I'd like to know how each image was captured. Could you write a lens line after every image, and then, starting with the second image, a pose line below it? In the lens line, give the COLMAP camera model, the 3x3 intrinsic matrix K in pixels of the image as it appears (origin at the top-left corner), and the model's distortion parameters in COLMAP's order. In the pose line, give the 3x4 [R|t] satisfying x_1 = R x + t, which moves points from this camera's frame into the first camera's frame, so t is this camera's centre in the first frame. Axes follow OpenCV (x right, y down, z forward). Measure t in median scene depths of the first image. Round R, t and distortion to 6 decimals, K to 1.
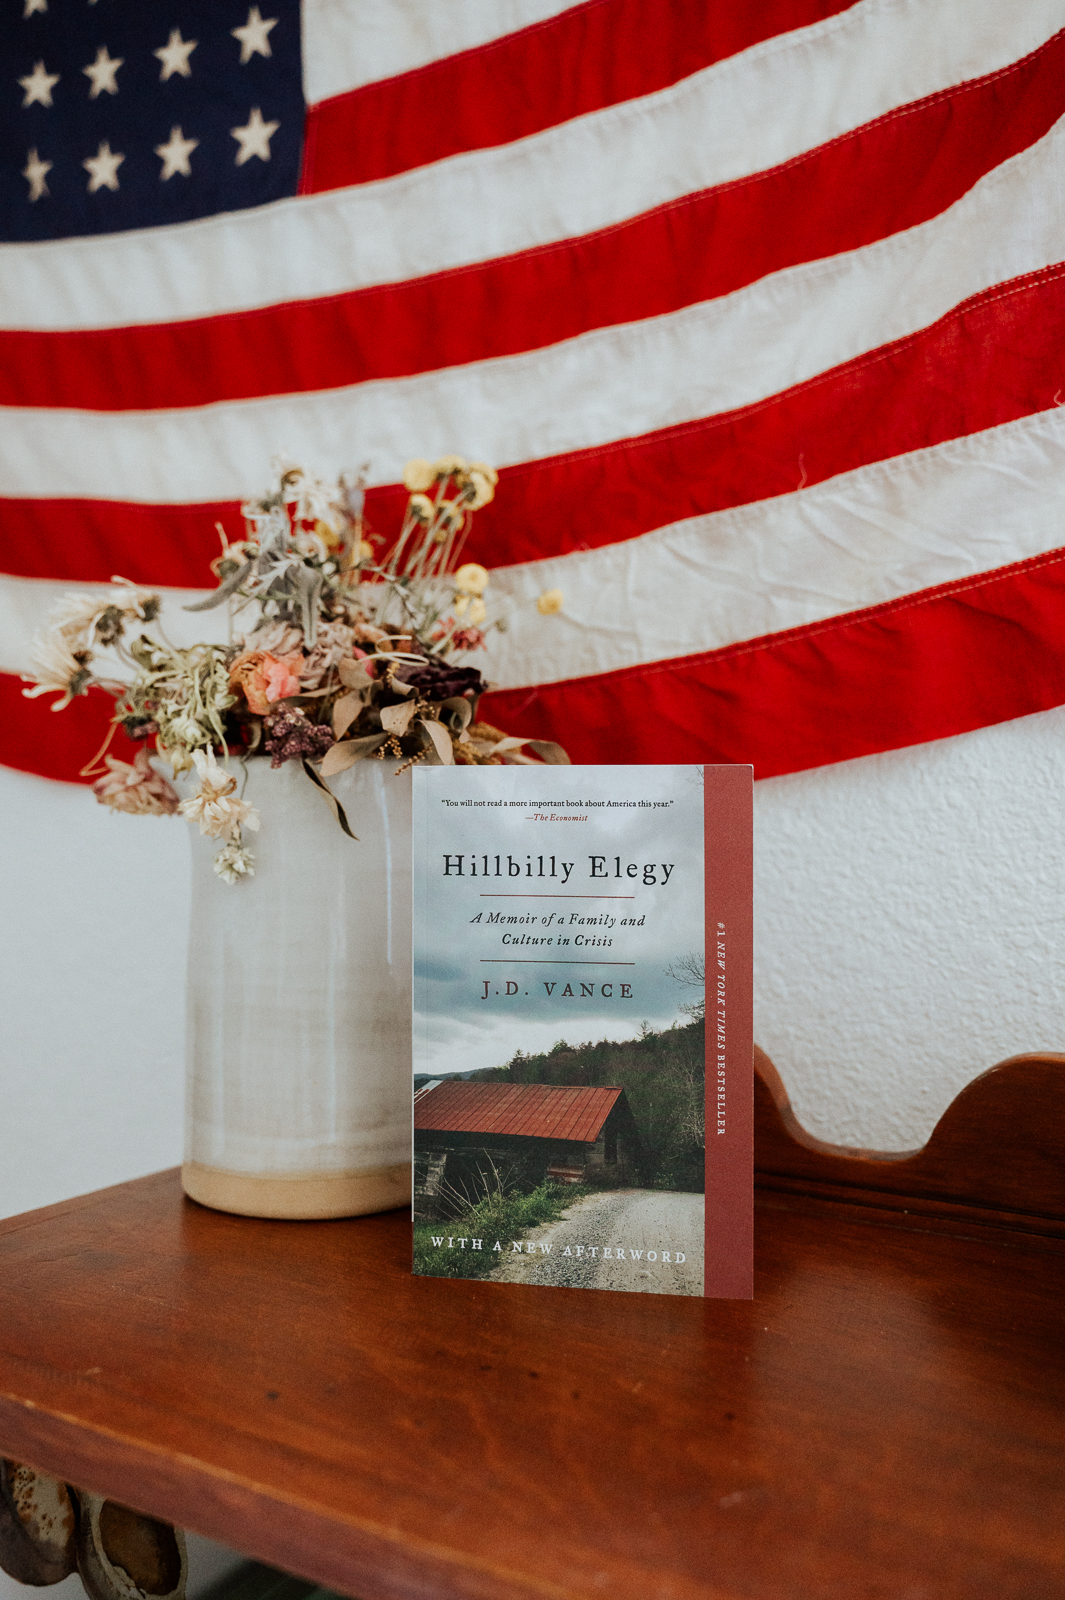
lens RADIAL K [[1260.4, 0, 541.5], [0, 1260.4, 799.0], [0, 0, 1]] dist [0.001597, 0.000820]
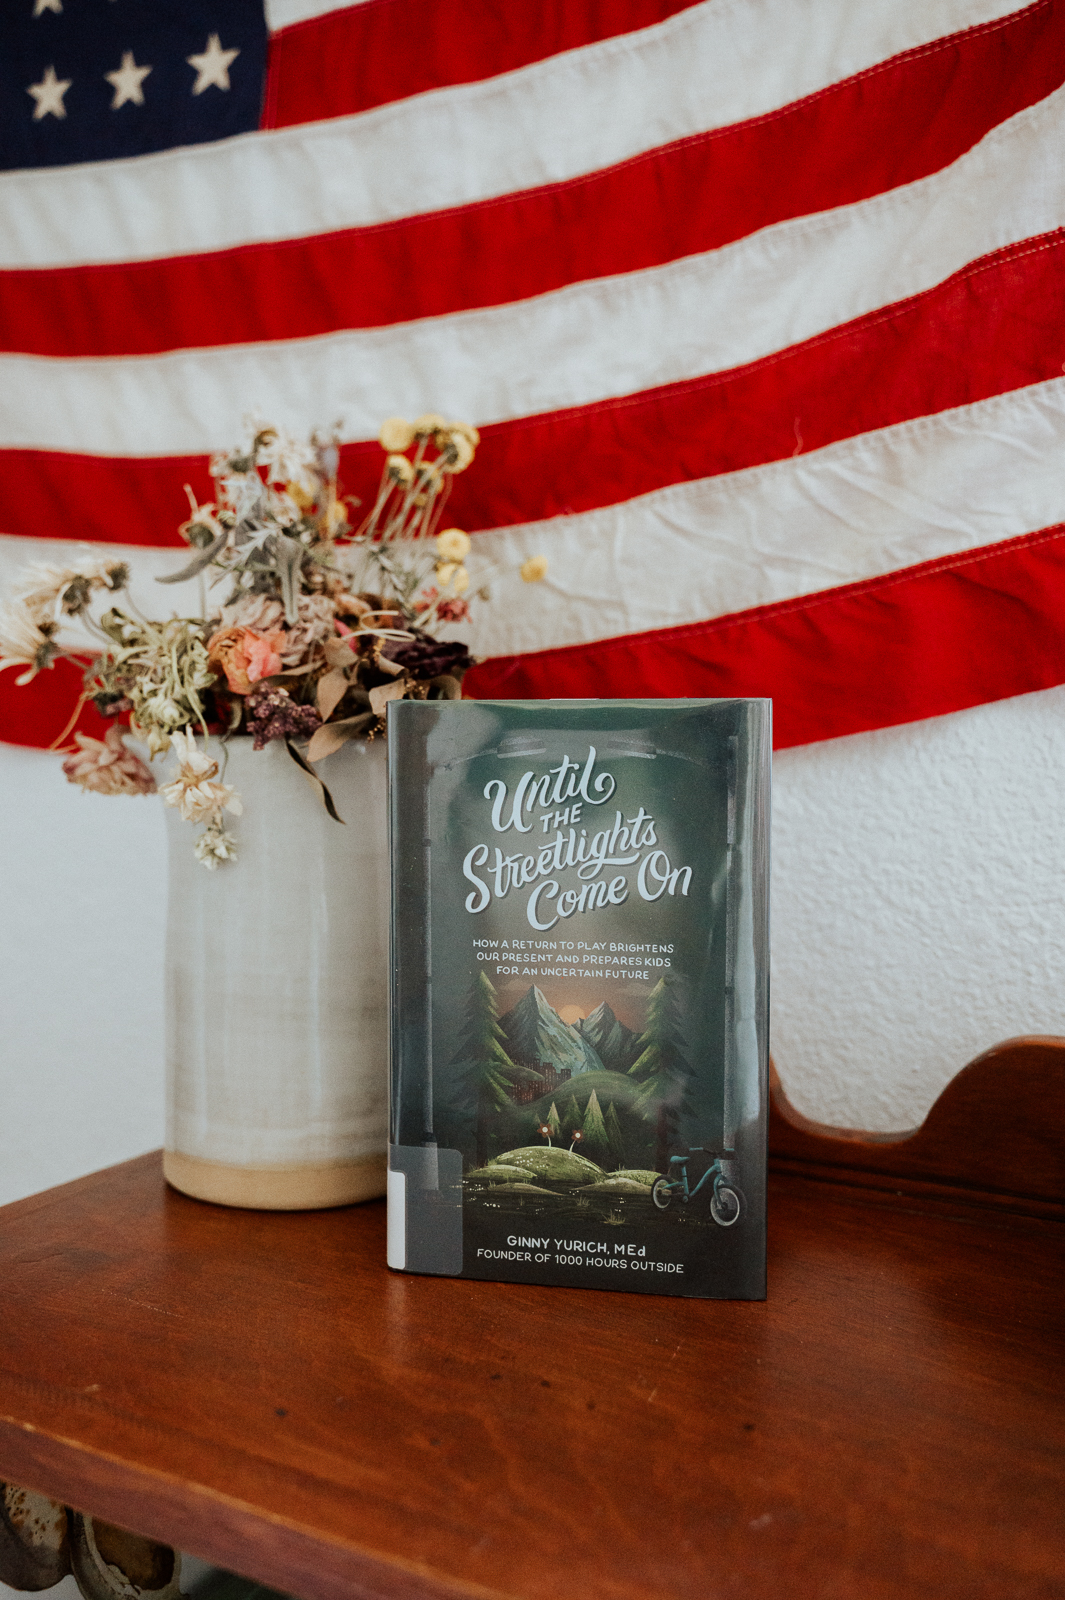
lens RADIAL K [[1261.5, 0, 532.5], [0, 1261.5, 800.0], [0, 0, 1]] dist [0.003425, -0.002615]
pose [[0.999316, -0.003288, 0.036829, -0.033450], [0.001377, 0.998656, 0.051807, -0.032287], [-0.036950, -0.051721, 0.997978, 0.026547]]
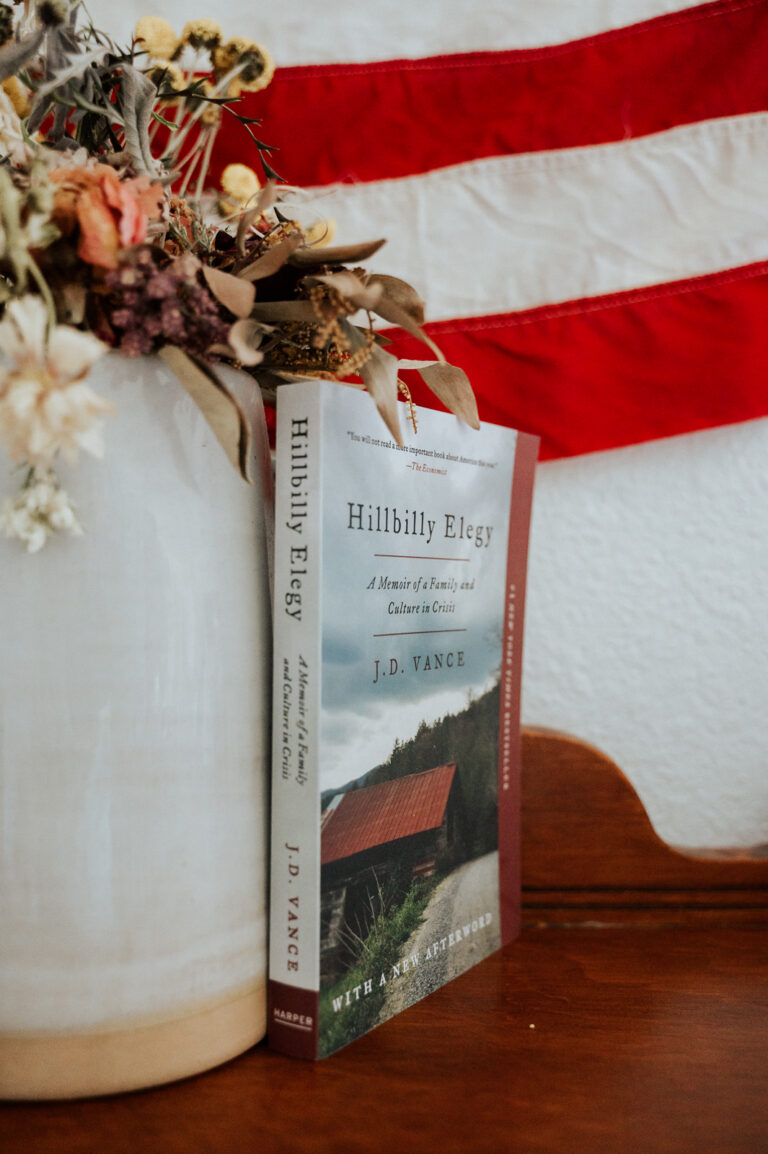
lens RADIAL K [[975.2, 0, 384.0], [0, 975.2, 577.0], [0, 0, 1]] dist [0.004625, 0.001133]
pose [[0.861998, 0.001828, 0.506908, -0.308730], [-0.002314, 0.999997, 0.000328, 0.073177], [-0.506906, -0.001456, 0.862000, 0.475470]]
